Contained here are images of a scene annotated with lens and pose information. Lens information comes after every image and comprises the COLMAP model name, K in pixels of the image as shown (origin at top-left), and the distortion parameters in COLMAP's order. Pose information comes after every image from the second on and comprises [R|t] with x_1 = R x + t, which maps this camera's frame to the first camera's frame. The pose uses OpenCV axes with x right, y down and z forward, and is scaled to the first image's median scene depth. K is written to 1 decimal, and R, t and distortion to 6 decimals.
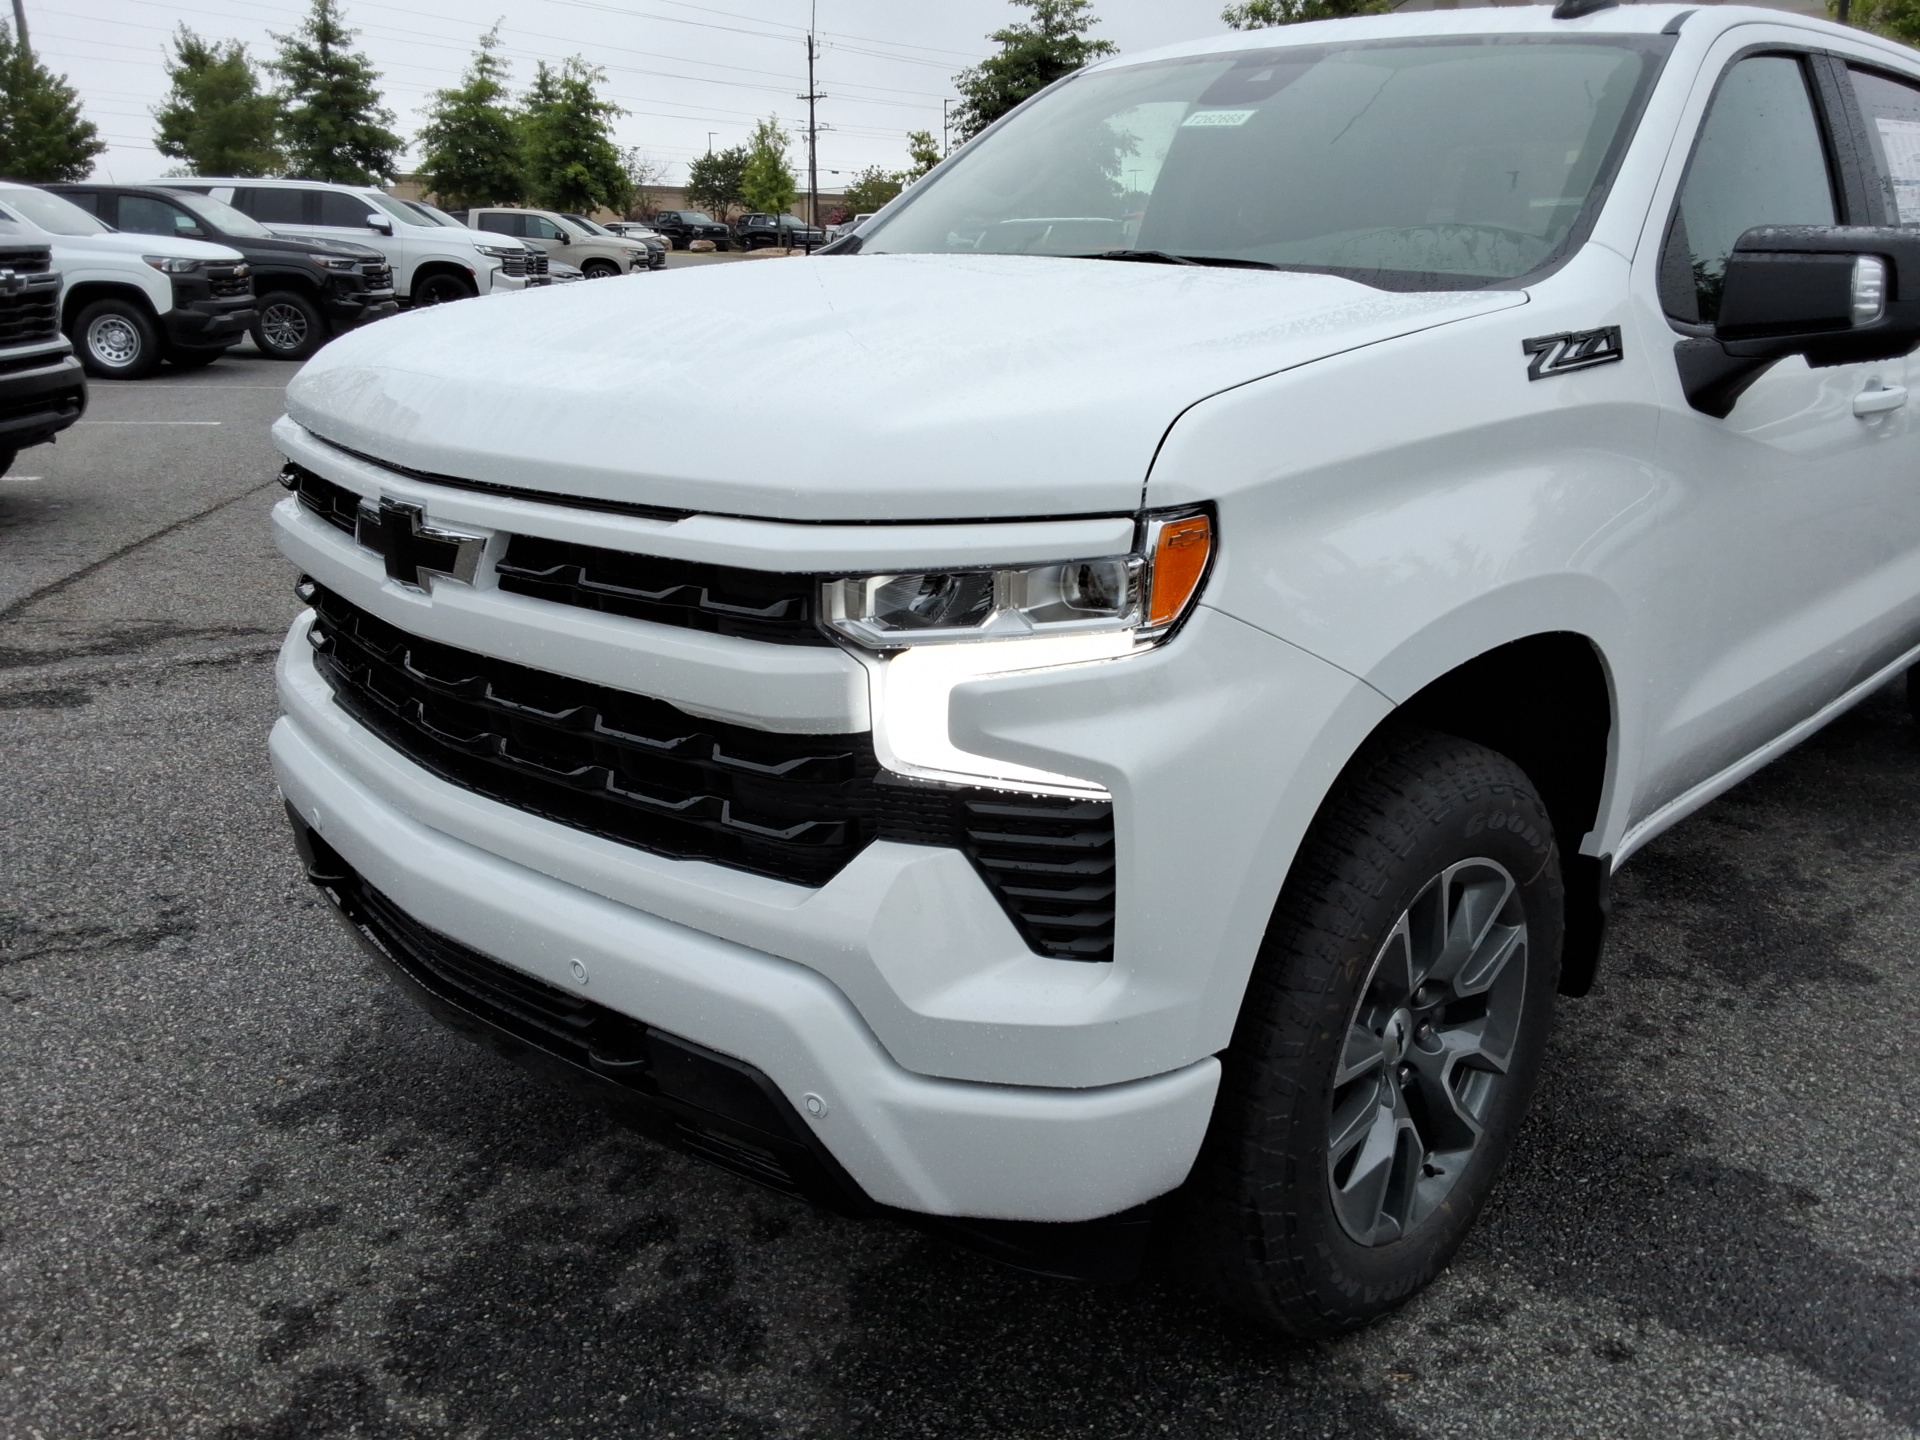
lens RADIAL K [[1538.9, 0, 970.4], [0, 1538.9, 701.9], [0, 0, 1]] dist [0.106481, -0.166851]
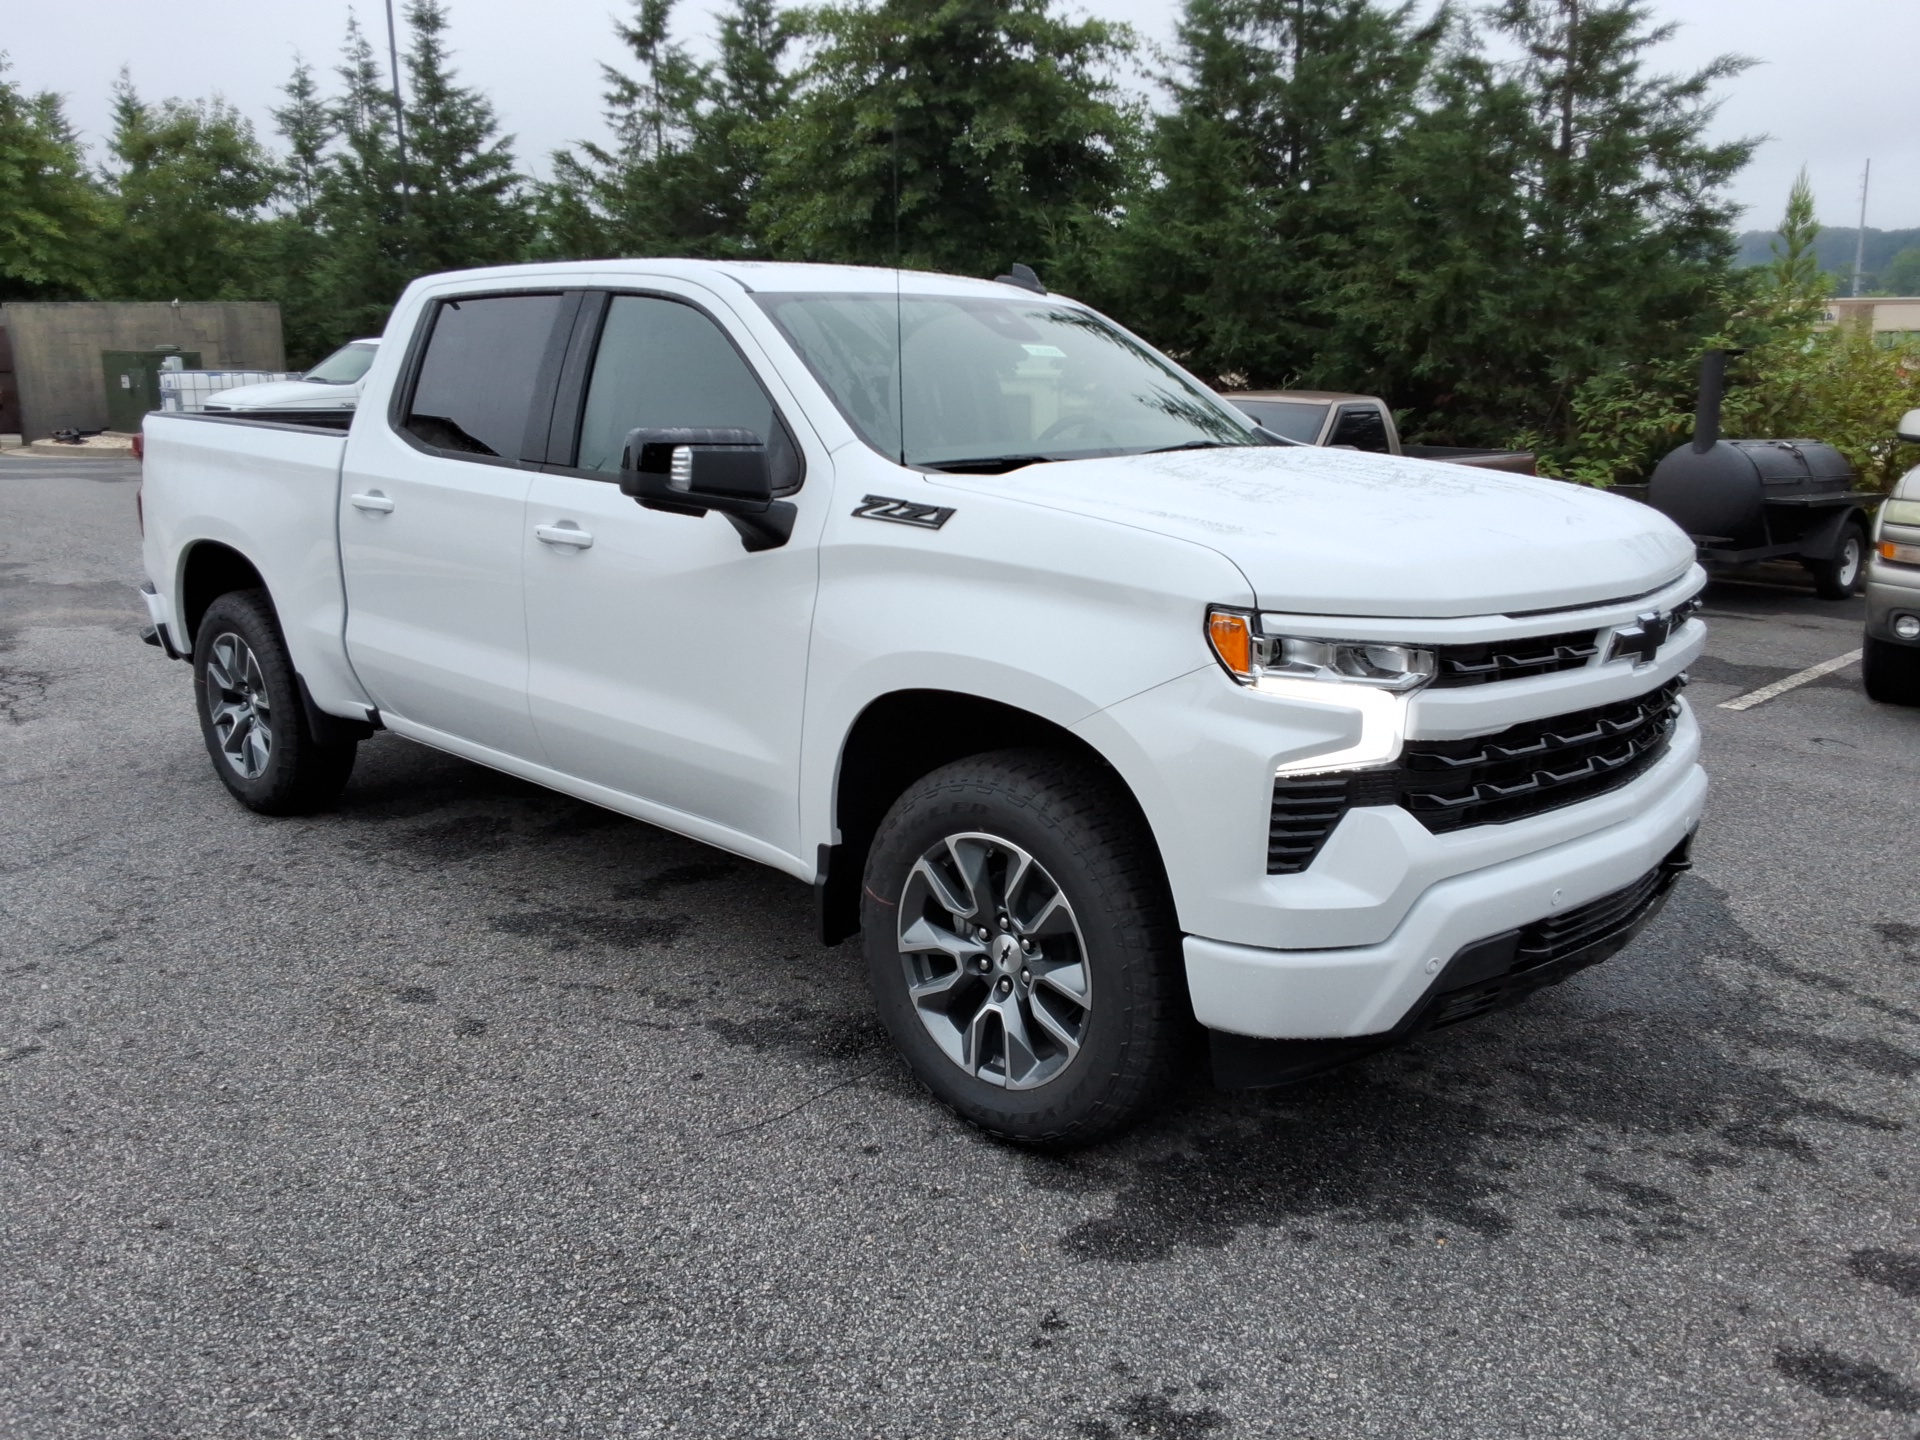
lens RADIAL K [[1538.9, 0, 966.2], [0, 1538.9, 687.3], [0, 0, 1]] dist [0.106481, -0.166851]
pose [[-0.014596, -0.214068, 0.976710, -1.142164], [0.285717, 0.935193, 0.209238, -0.349286], [-0.958203, 0.282116, 0.047513, 0.942056]]
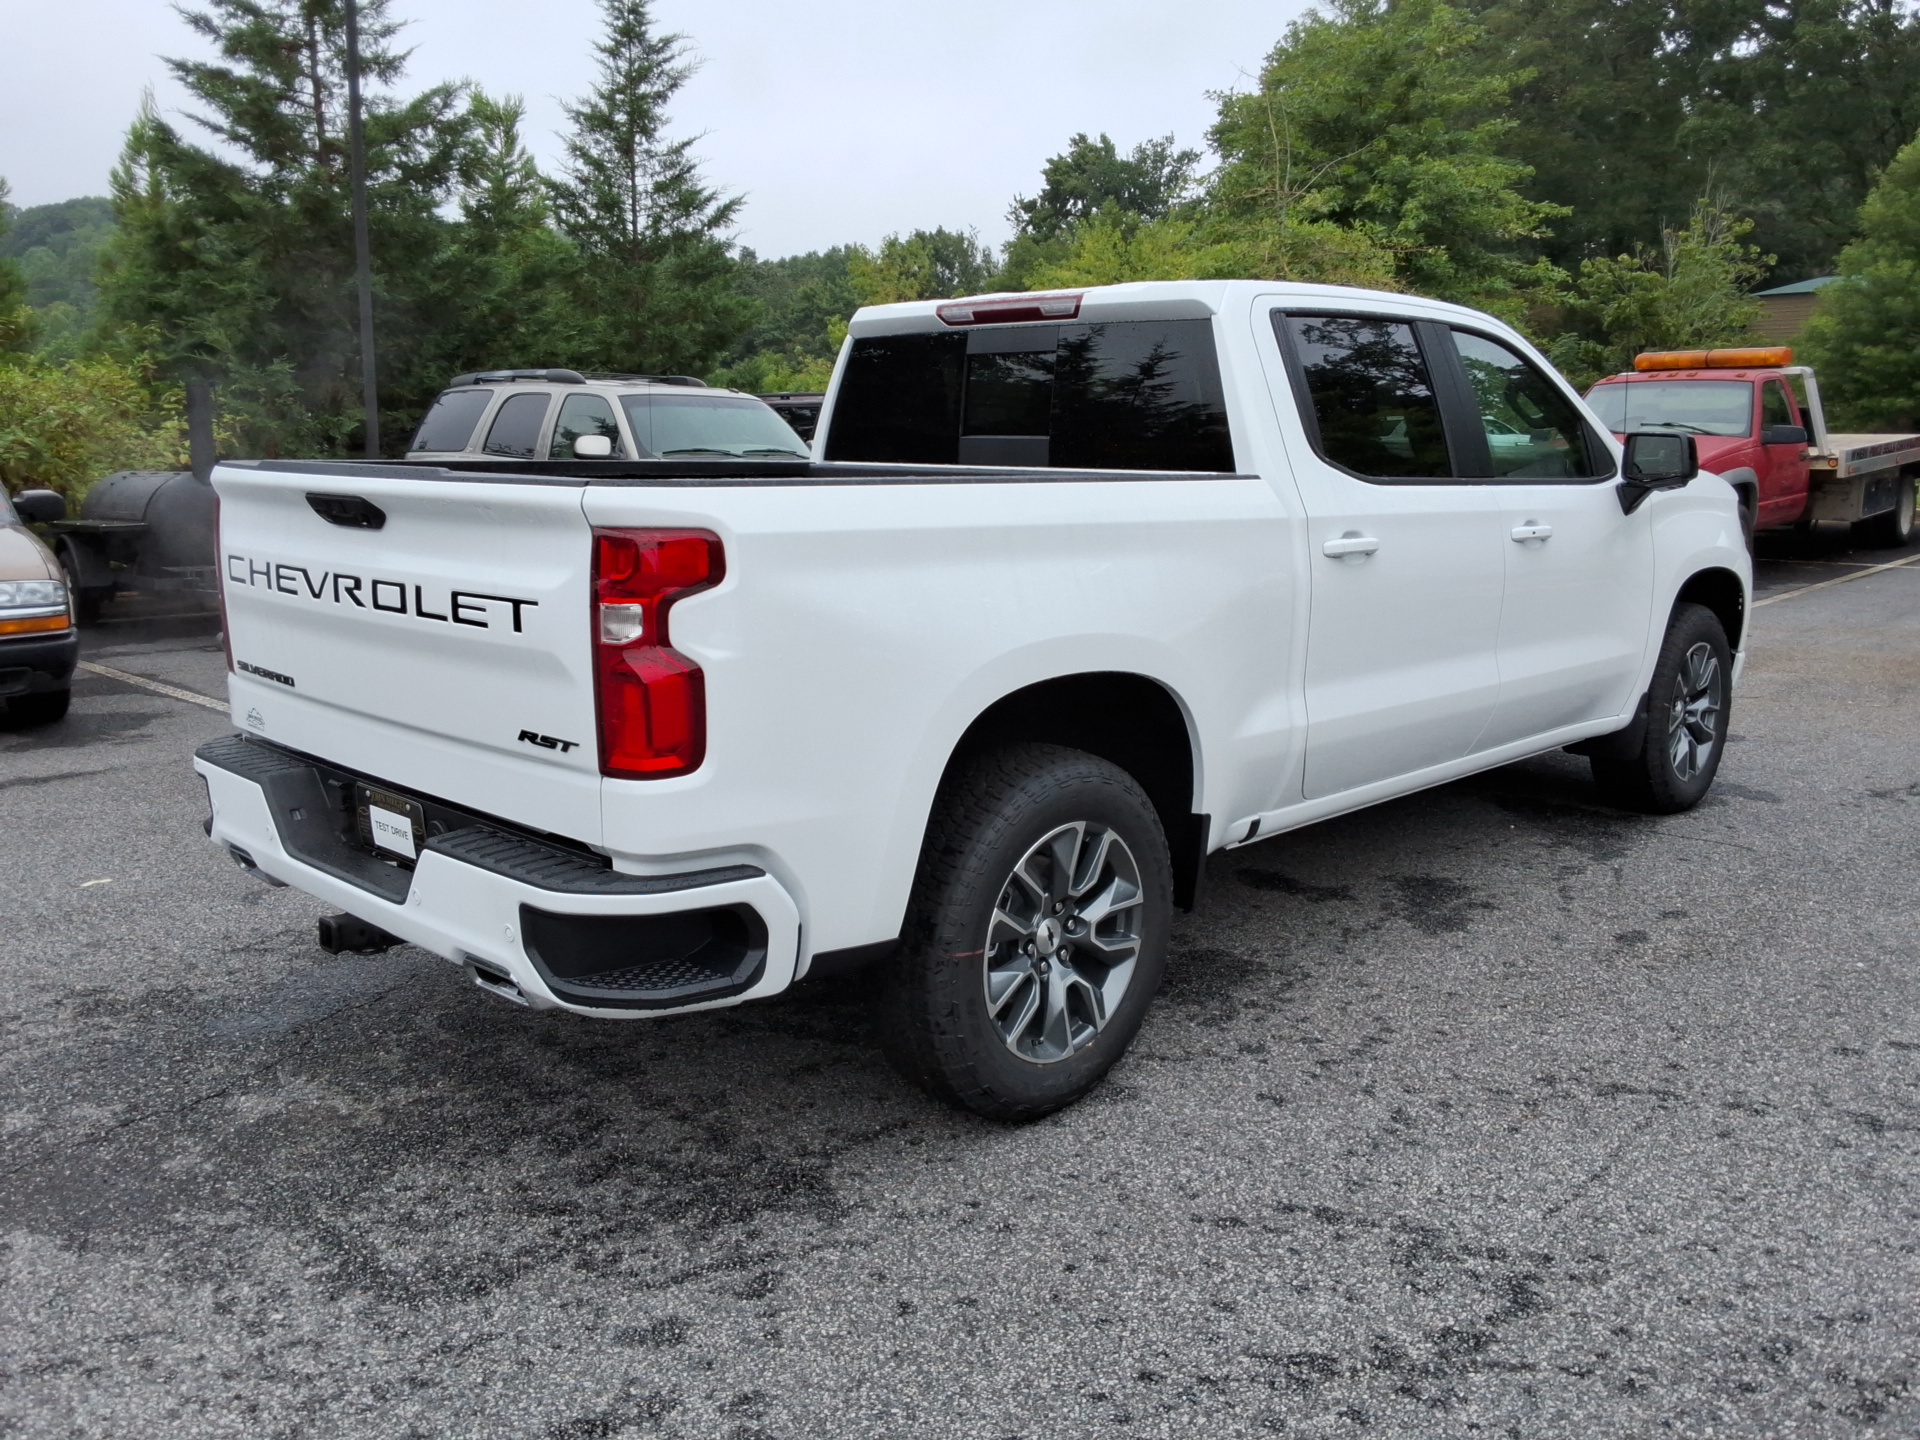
lens RADIAL K [[1538.9, 0, 974.1], [0, 1538.9, 701.6], [0, 0, 1]] dist [0.106481, -0.166851]
pose [[-0.999825, -0.017159, -0.007442, 0.615567], [-0.018666, 0.890535, 0.454531, -0.806101], [-0.001172, 0.454590, -0.890700, 2.637833]]
